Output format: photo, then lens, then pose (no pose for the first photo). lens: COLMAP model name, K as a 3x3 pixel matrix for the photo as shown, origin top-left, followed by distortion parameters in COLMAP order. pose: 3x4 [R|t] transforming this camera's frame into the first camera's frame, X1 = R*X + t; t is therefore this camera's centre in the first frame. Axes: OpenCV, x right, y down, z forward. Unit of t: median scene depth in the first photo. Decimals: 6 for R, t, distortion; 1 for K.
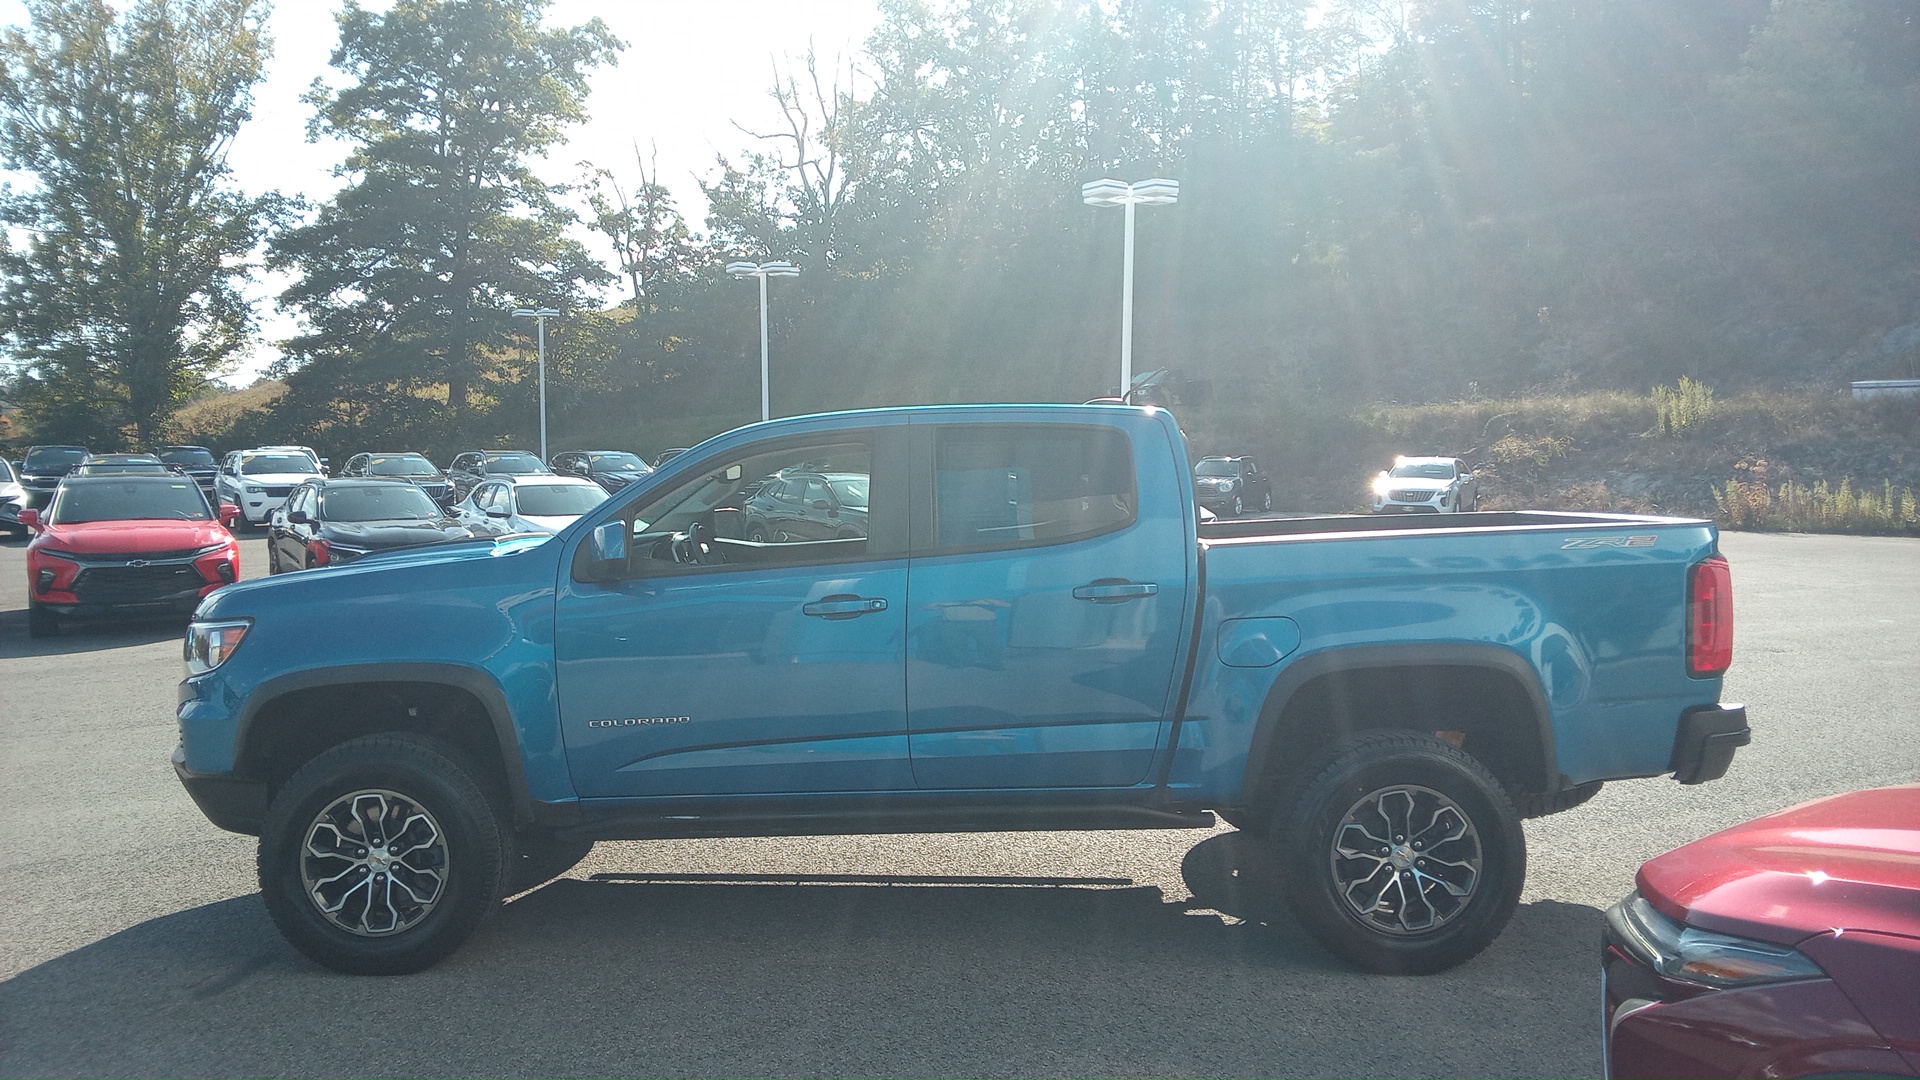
lens RADIAL K [[1394.5, 0, 941.1], [0, 1394.5, 523.5], [0, 0, 1]] dist [0.057025, -0.094939]
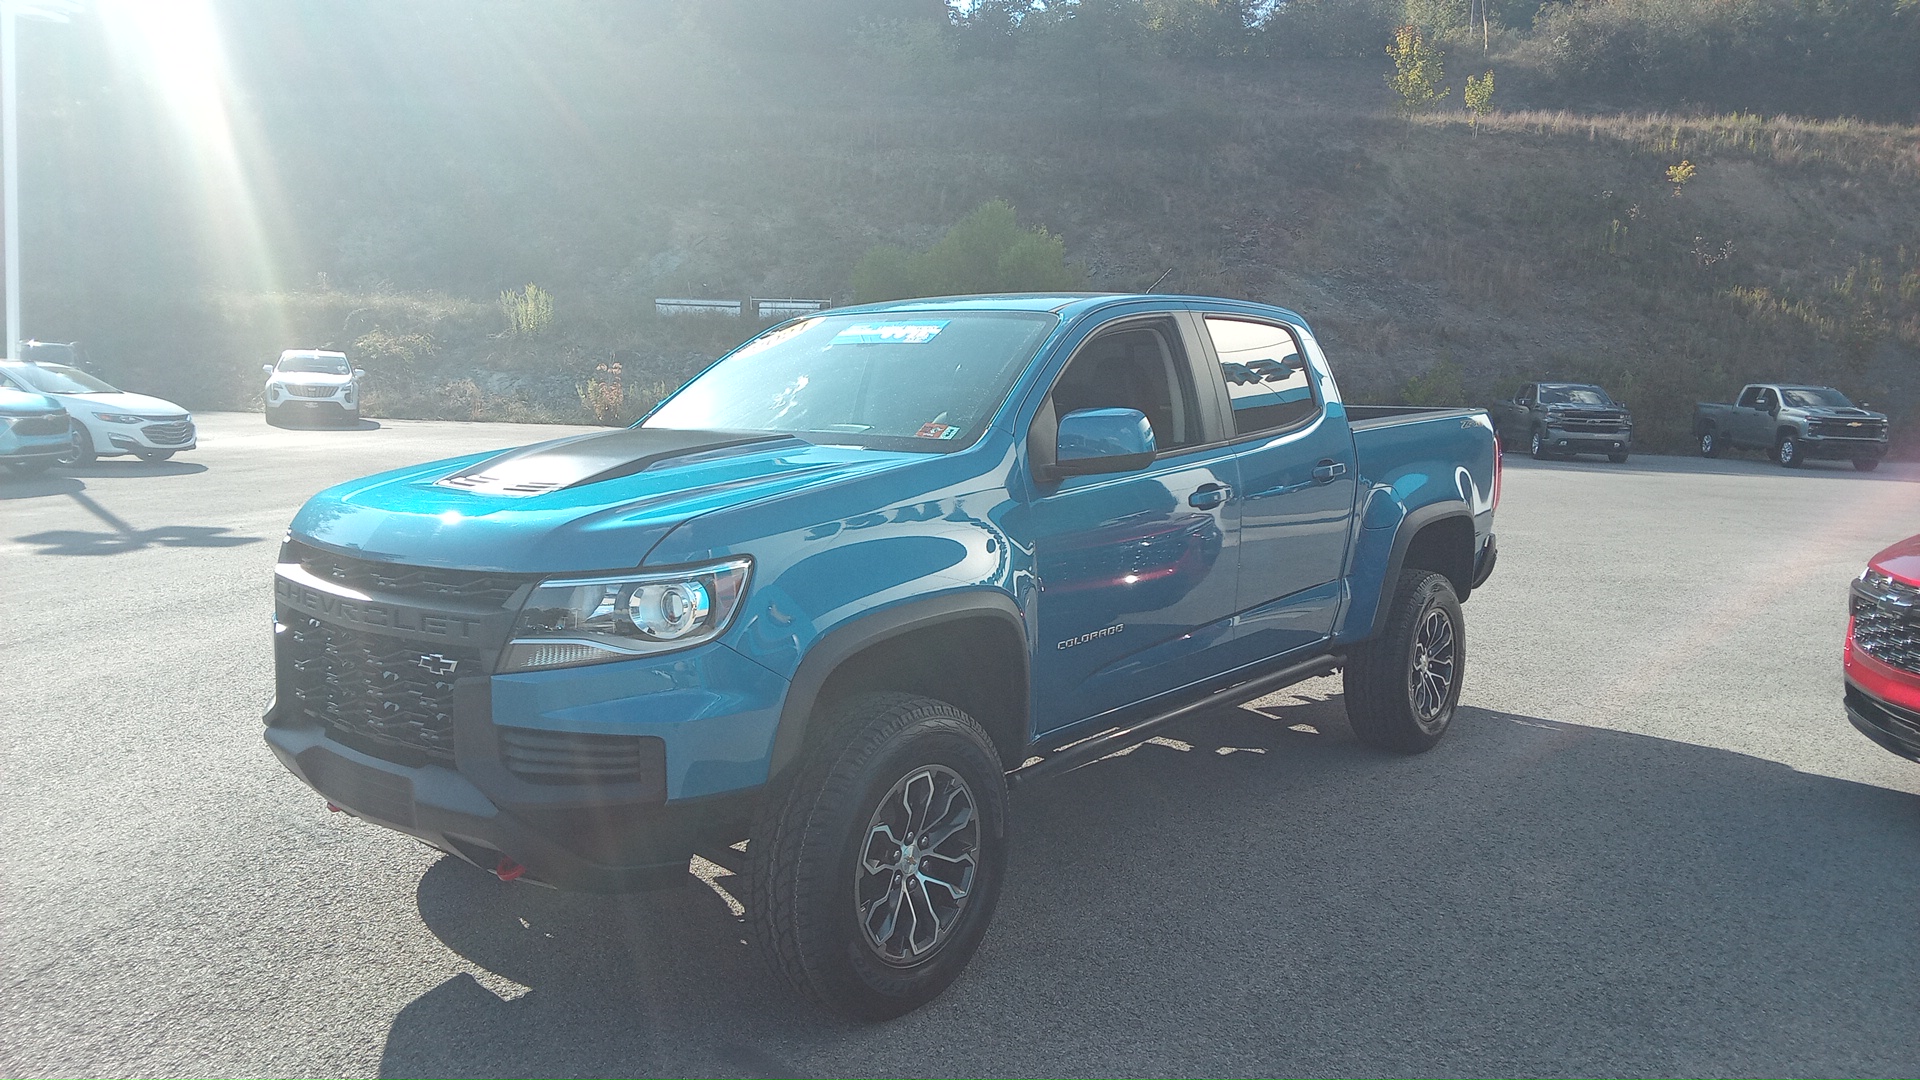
lens RADIAL K [[1394.5, 0, 941.1], [0, 1394.5, 523.5], [0, 0, 1]] dist [0.057025, -0.094939]
pose [[0.632347, -0.062771, 0.772138, -0.122382], [0.006394, 0.997101, 0.075823, 0.000171], [-0.774659, -0.043010, 0.630915, 0.066216]]
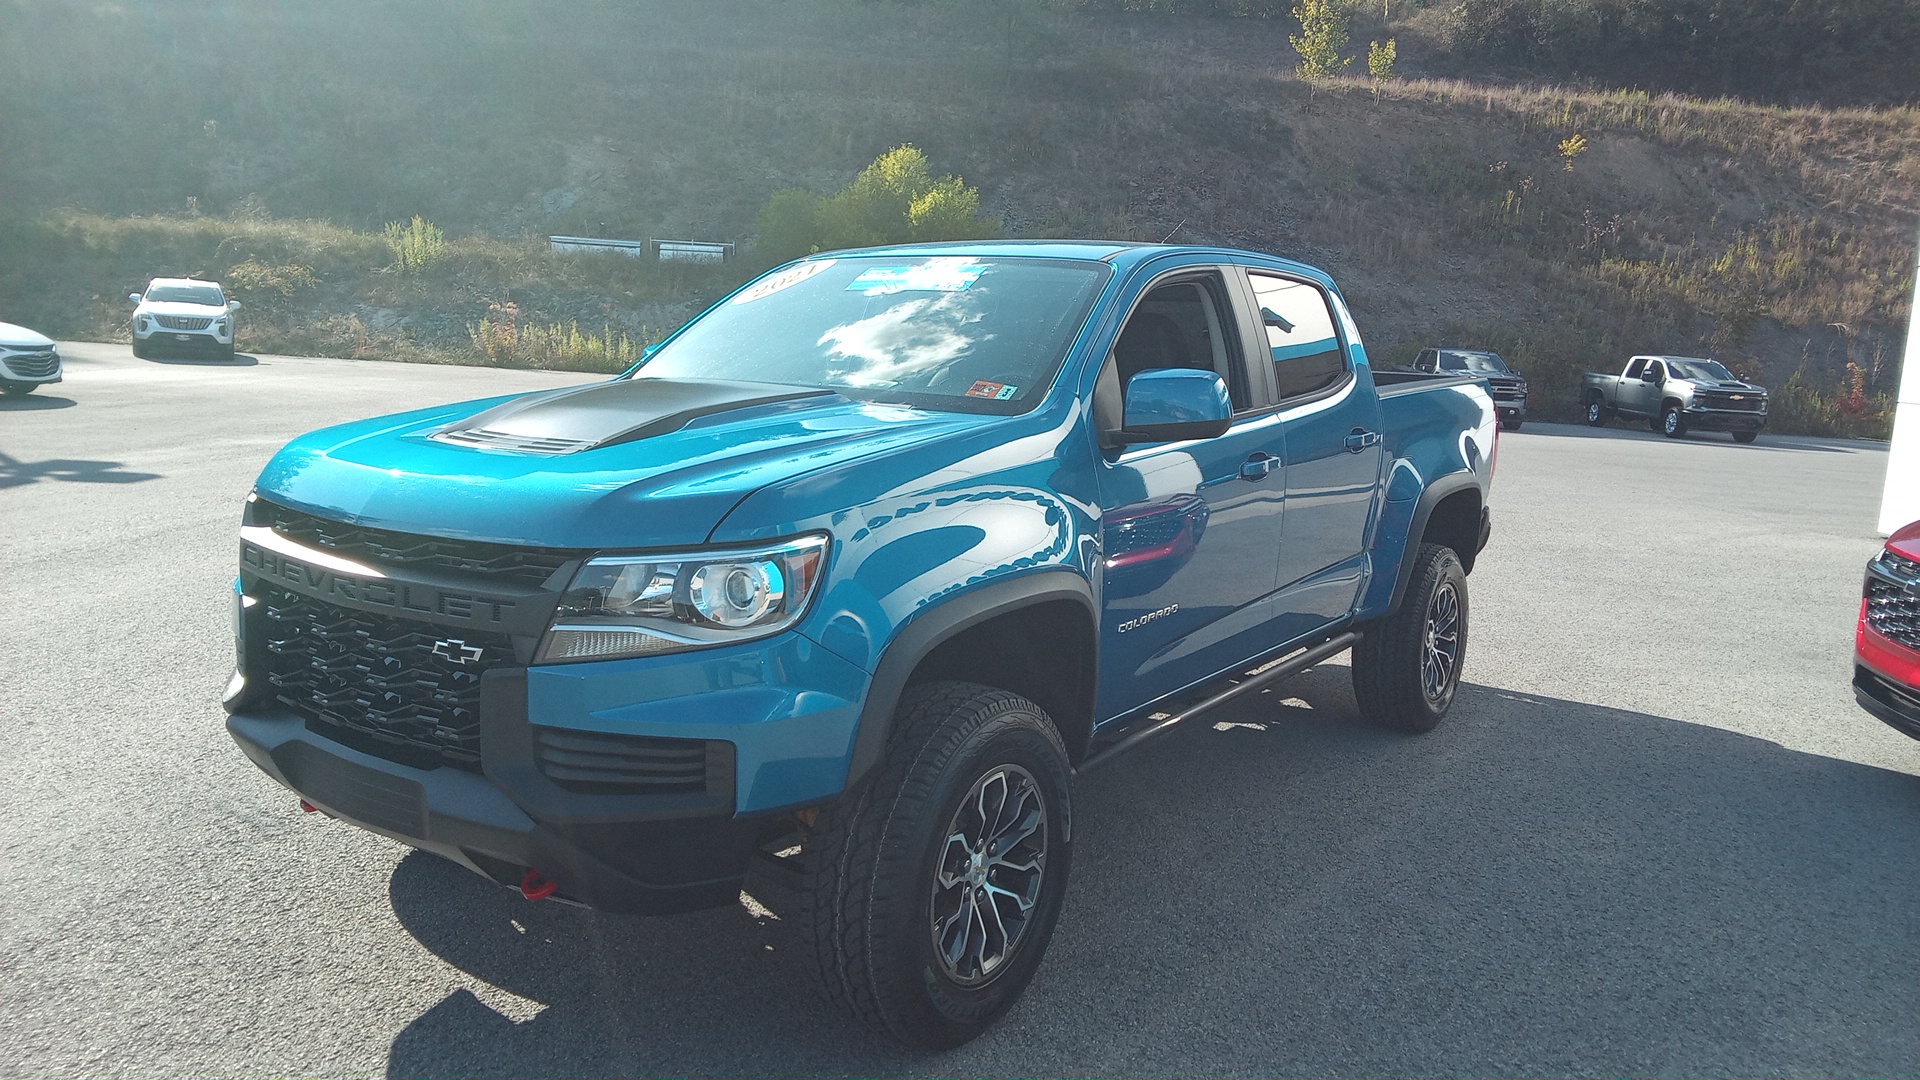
lens RADIAL K [[1394.5, 0, 941.1], [0, 1394.5, 523.5], [0, 0, 1]] dist [0.057025, -0.094939]
pose [[0.570310, -0.079243, 0.817598, -0.121162], [-0.019176, 0.993780, 0.109694, -0.000135], [-0.821206, -0.078238, 0.565244, 0.082337]]
